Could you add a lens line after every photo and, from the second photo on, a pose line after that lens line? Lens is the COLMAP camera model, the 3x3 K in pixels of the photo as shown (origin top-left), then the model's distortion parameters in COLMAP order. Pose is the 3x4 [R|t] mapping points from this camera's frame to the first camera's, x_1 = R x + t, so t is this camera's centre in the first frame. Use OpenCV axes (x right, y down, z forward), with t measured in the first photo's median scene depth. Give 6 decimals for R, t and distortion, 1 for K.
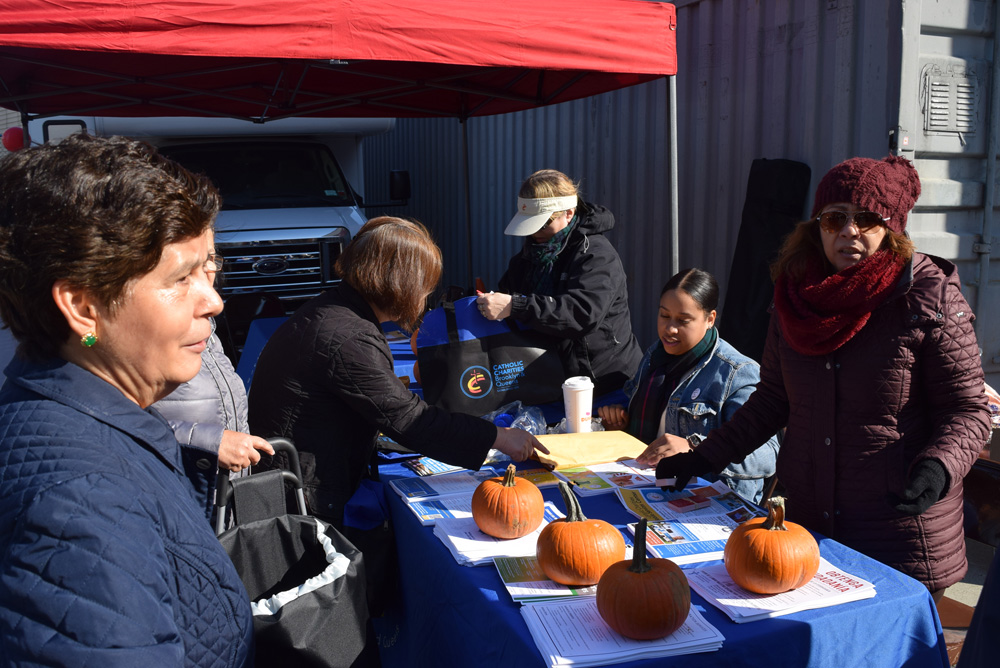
lens RADIAL K [[956.2, 0, 500.7], [0, 956.2, 333.7], [0, 0, 1]] dist [-0.061664, 0.000000]
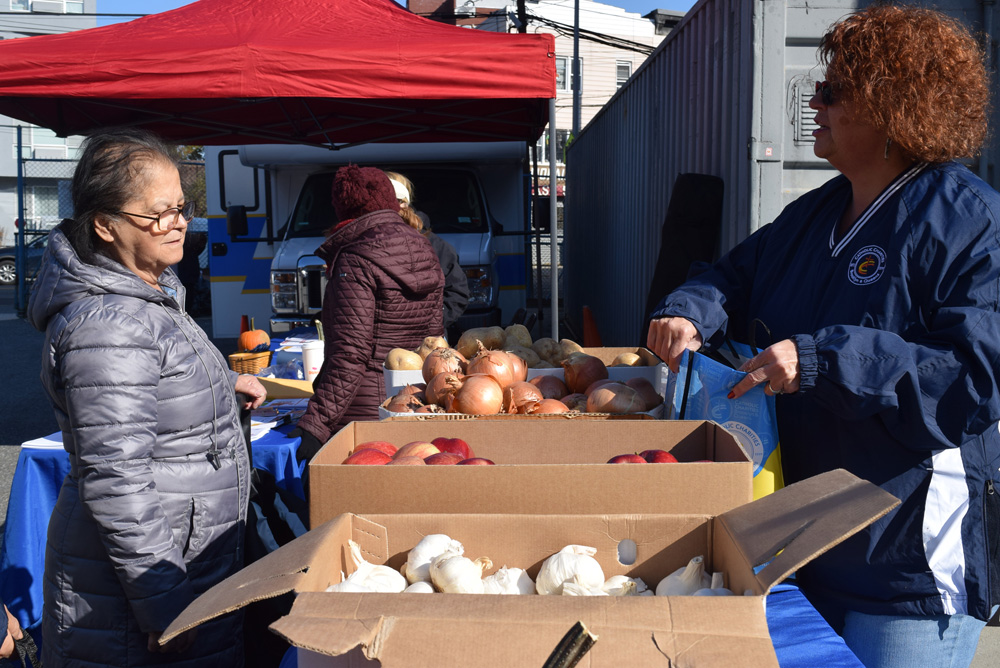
lens RADIAL K [[1219.1, 0, 498.9], [0, 1219.1, 334.7], [0, 0, 1]] dist [0.004099, 0.000000]
pose [[0.929839, 0.034381, -0.366356, 0.666245], [-0.059157, 0.996642, -0.056616, 0.084101], [0.363179, 0.074316, 0.928751, -0.313495]]
